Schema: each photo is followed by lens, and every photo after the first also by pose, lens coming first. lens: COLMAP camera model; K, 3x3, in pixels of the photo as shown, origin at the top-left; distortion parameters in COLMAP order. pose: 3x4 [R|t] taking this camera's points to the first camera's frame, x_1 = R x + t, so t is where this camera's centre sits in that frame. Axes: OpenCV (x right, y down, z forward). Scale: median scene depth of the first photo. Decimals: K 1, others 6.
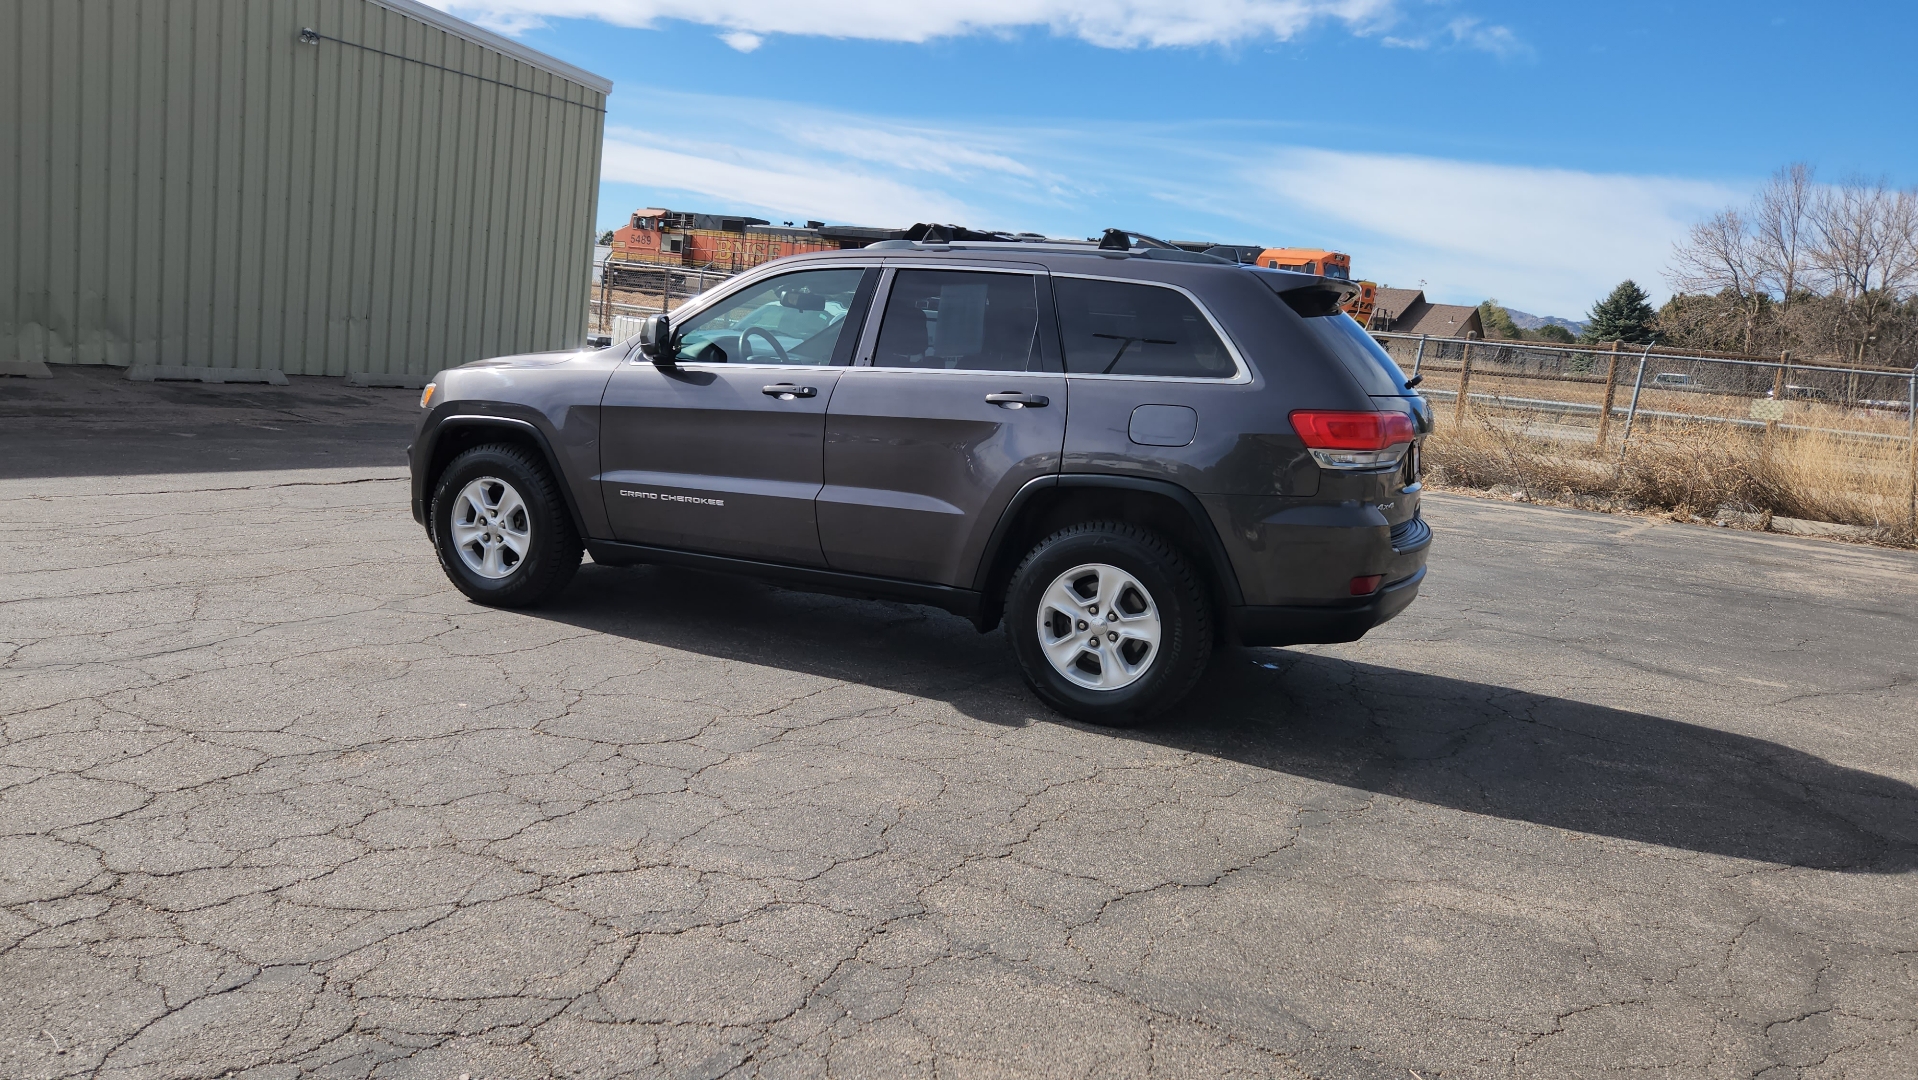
lens RADIAL K [[1287.7, 0, 922.3], [0, 1287.7, 544.9], [0, 0, 1]] dist [0.072587, -0.063019]
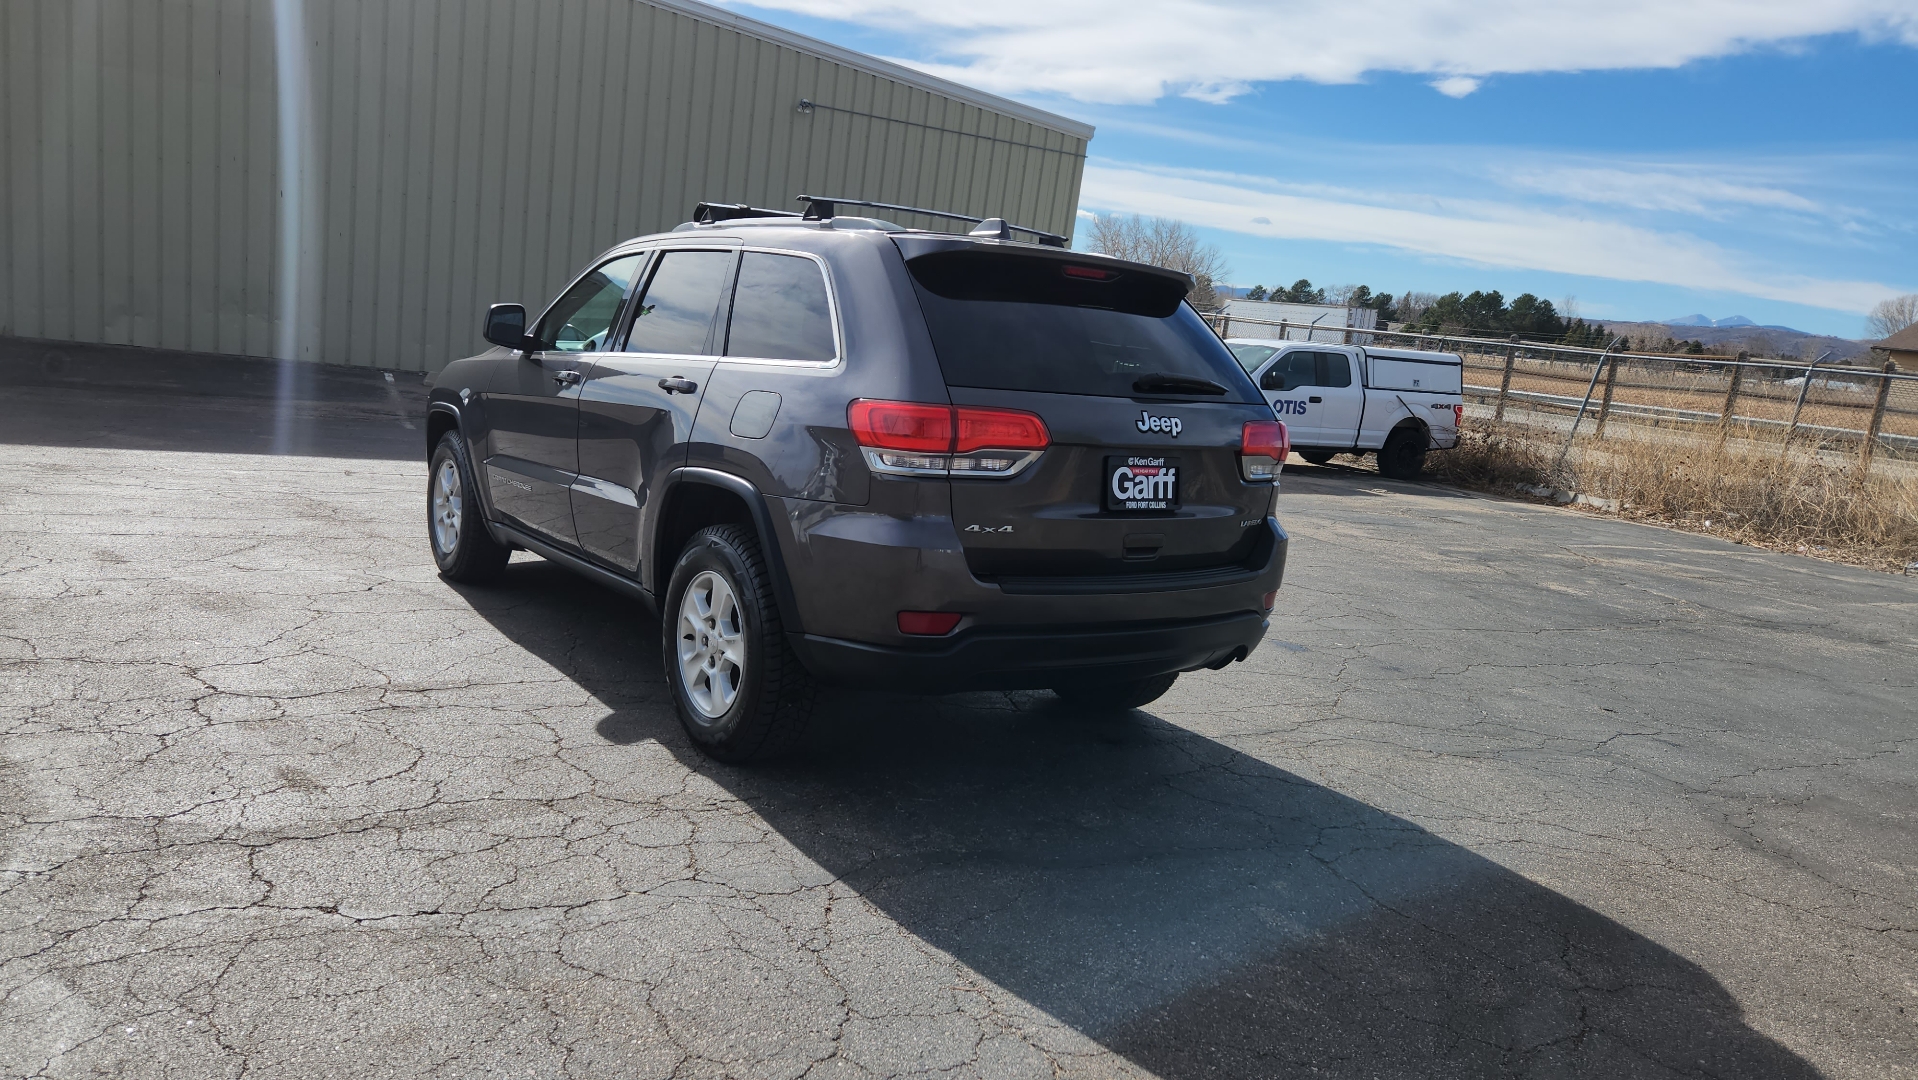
lens RADIAL K [[1287.7, 0, 922.3], [0, 1287.7, 544.9], [0, 0, 1]] dist [0.072587, -0.063019]
pose [[0.874838, 0.080799, -0.477629, 0.618648], [-0.101007, 0.994745, -0.016729, -0.002847], [0.473768, 0.062879, 0.878402, 0.269987]]
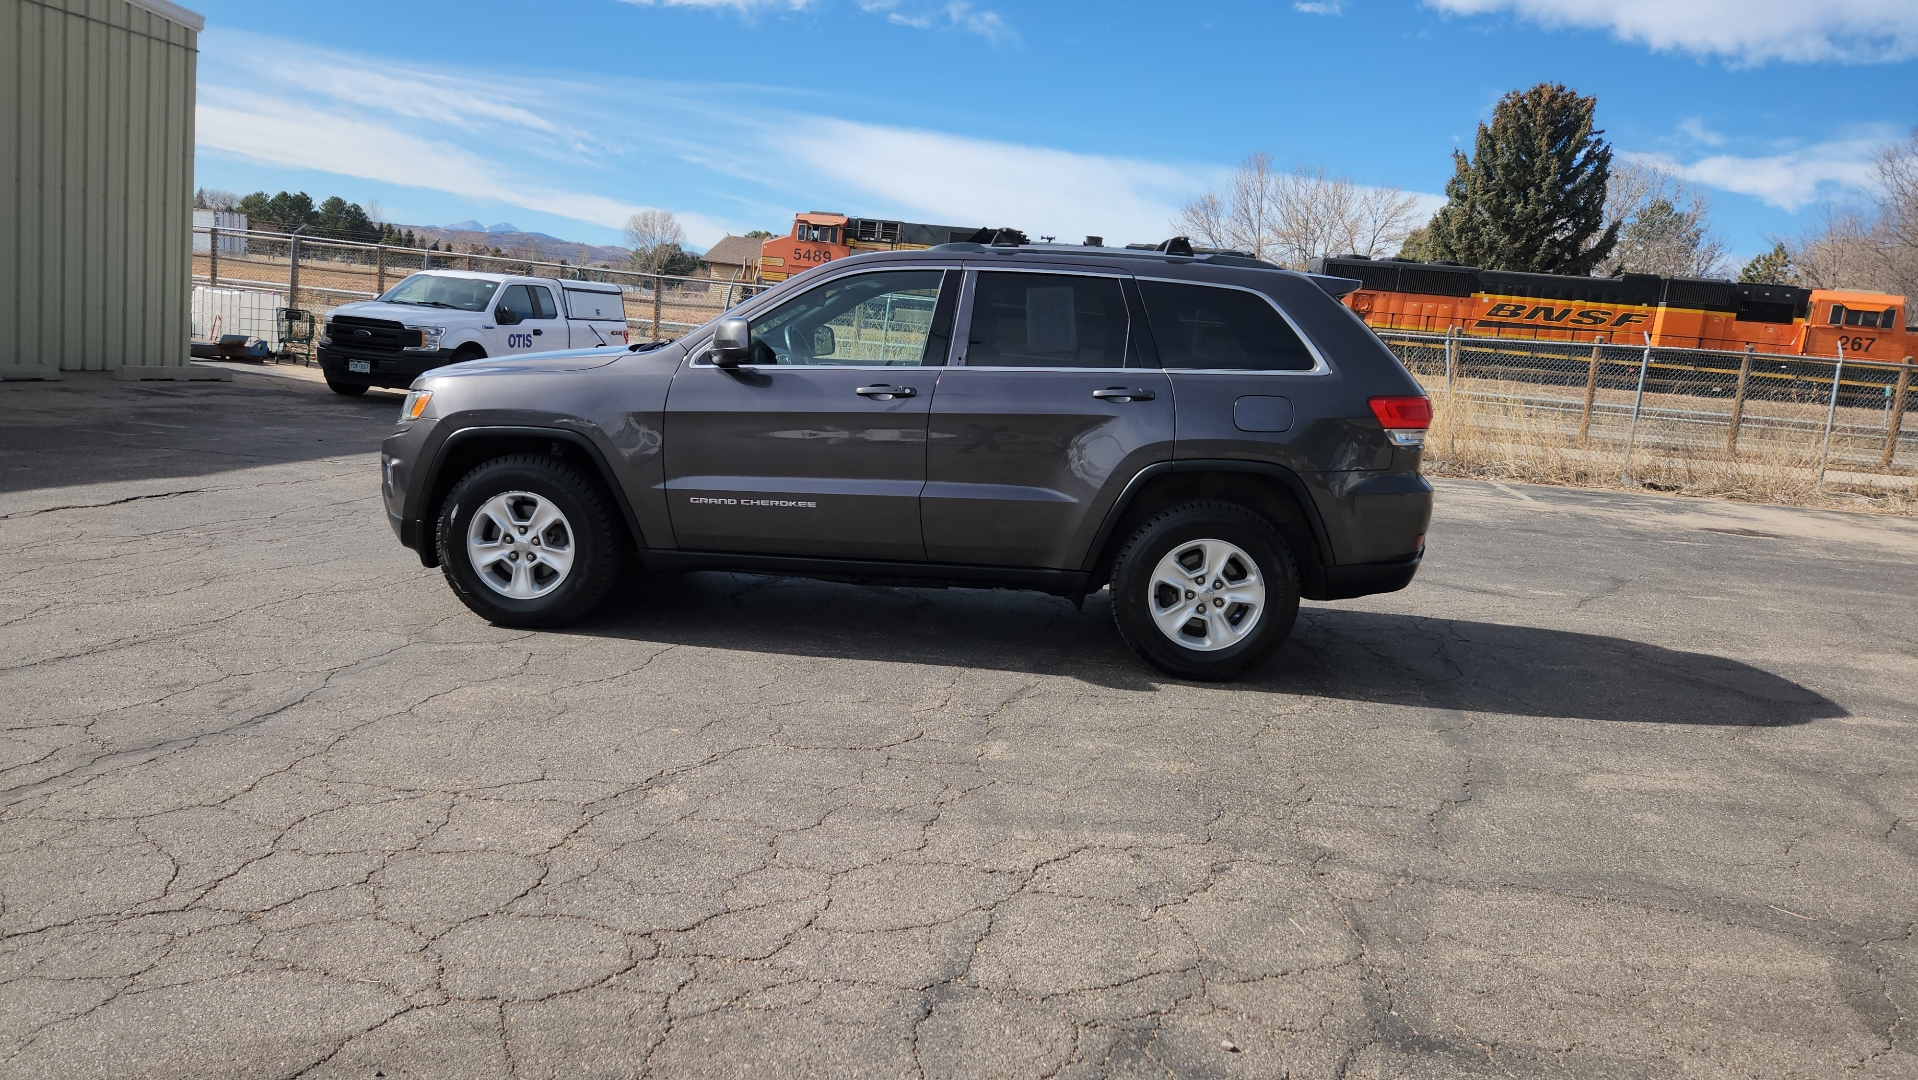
lens RADIAL K [[1283.7, 0, 936.9], [0, 1283.7, 553.6], [0, 0, 1]] dist [0.070998, -0.050418]
pose [[0.936447, -0.074535, 0.342798, -0.427745], [0.063006, 0.997013, 0.044665, -0.034424], [-0.345104, -0.020228, 0.938347, 0.024573]]
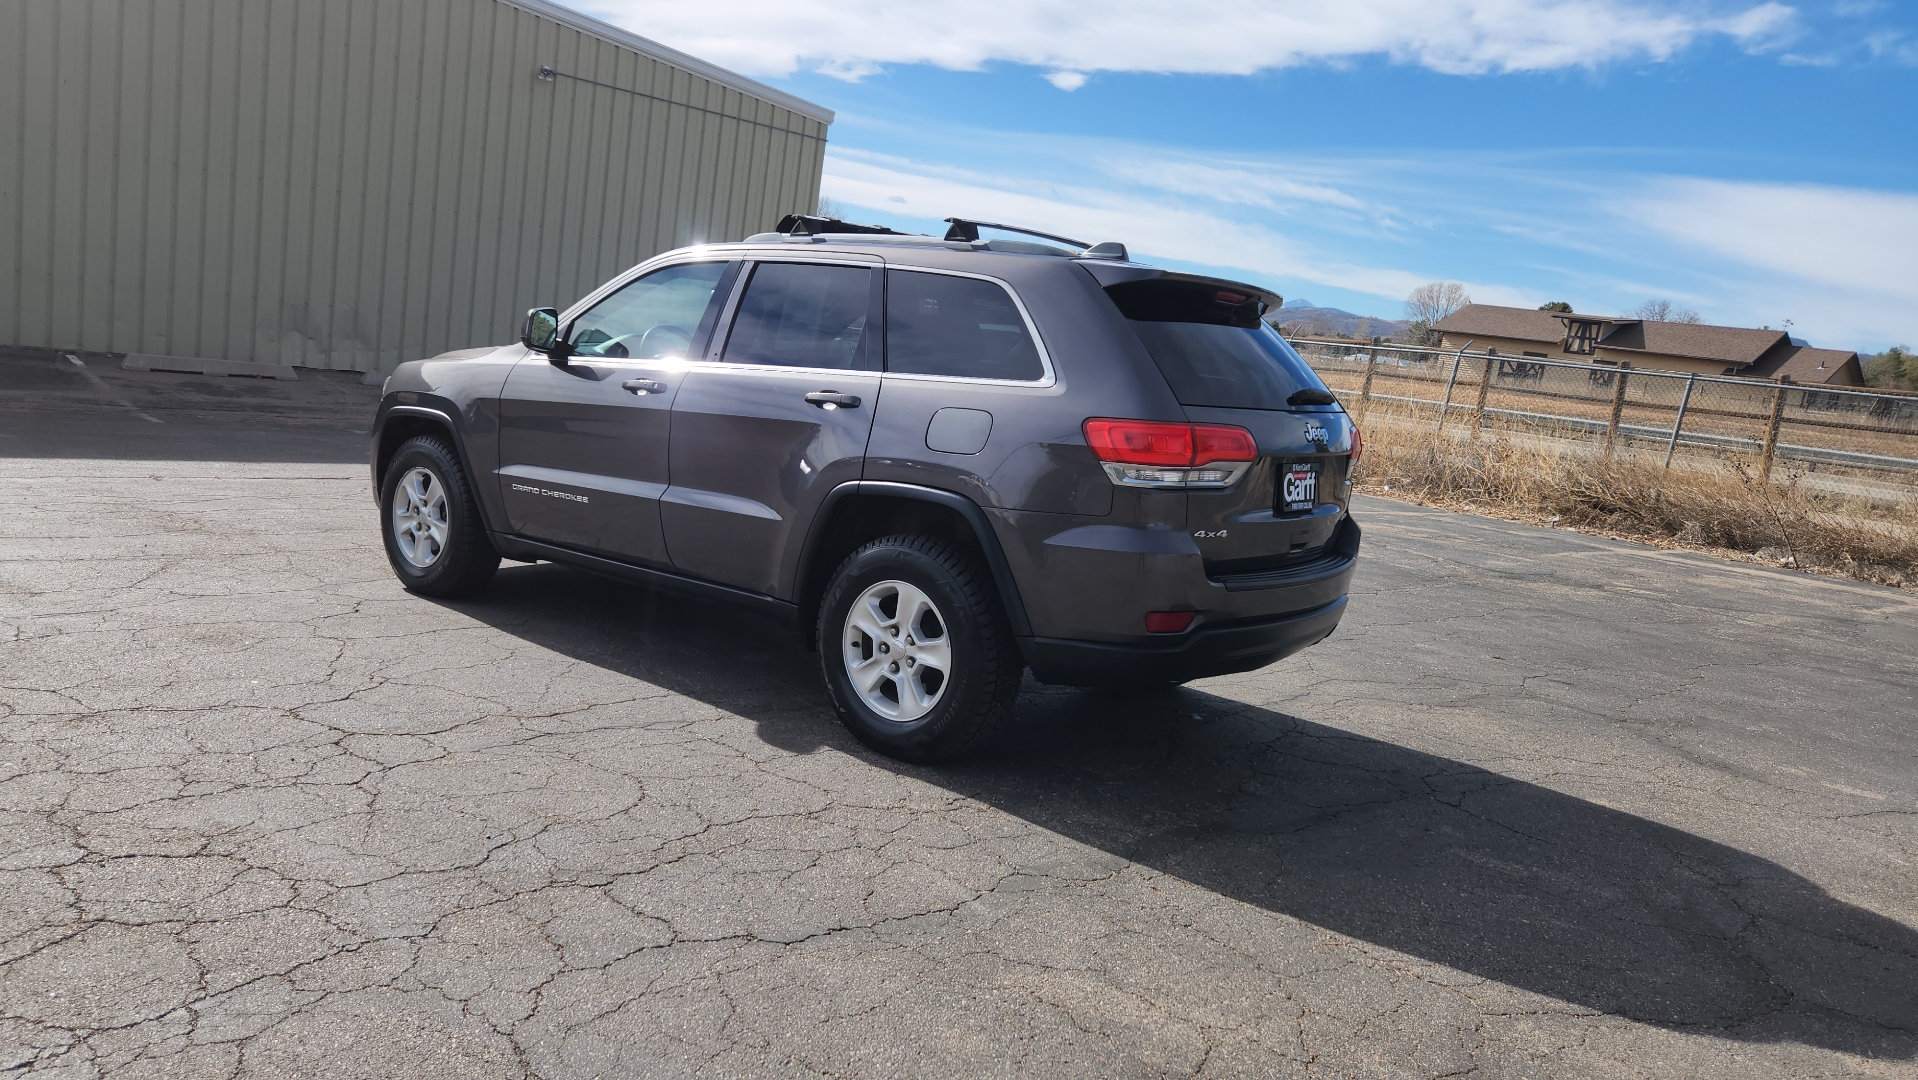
lens RADIAL K [[1290.8, 0, 929.7], [0, 1290.8, 536.0], [0, 0, 1]] dist [0.064946, -0.048263]
pose [[0.973608, 0.052660, -0.222069, 0.326843], [-0.059777, 0.997887, -0.025443, 0.004320], [0.220260, 0.038046, 0.974699, 0.106958]]
